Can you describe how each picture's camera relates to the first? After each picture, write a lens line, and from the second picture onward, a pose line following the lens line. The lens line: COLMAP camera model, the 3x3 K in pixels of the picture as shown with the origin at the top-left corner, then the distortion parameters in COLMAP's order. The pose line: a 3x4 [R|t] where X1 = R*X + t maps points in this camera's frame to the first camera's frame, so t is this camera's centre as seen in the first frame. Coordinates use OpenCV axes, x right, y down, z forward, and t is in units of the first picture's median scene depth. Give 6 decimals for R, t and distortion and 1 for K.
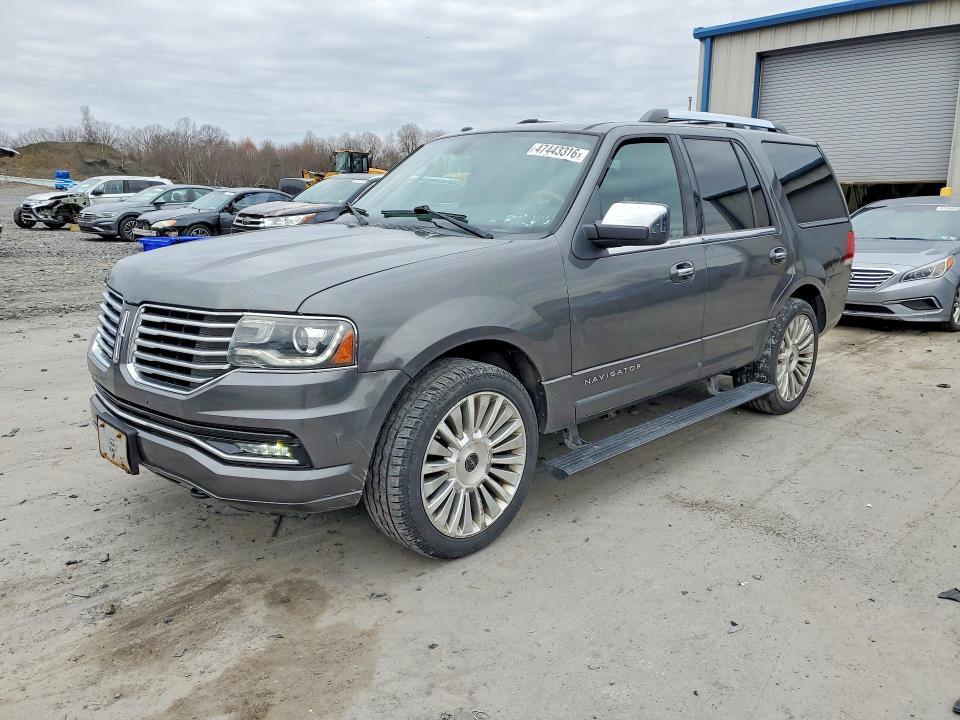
lens RADIAL K [[676.7, 0, 478.4], [0, 676.7, 357.2], [0, 0, 1]] dist [-0.004766, 0.000241]
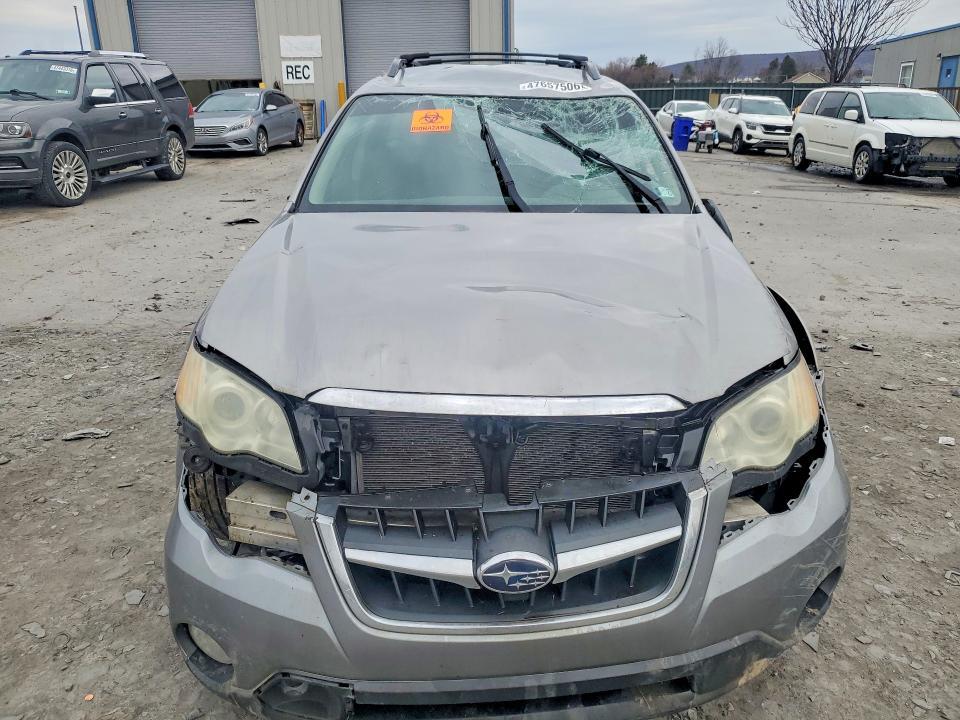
lens RADIAL K [[676.7, 0, 478.4], [0, 676.7, 357.2], [0, 0, 1]] dist [-0.004766, 0.000241]
pose [[0.704008, -0.246496, 0.666042, -0.885581], [0.143600, 0.967870, 0.206415, 0.549274], [-0.695523, -0.049674, 0.716785, -2.387267]]
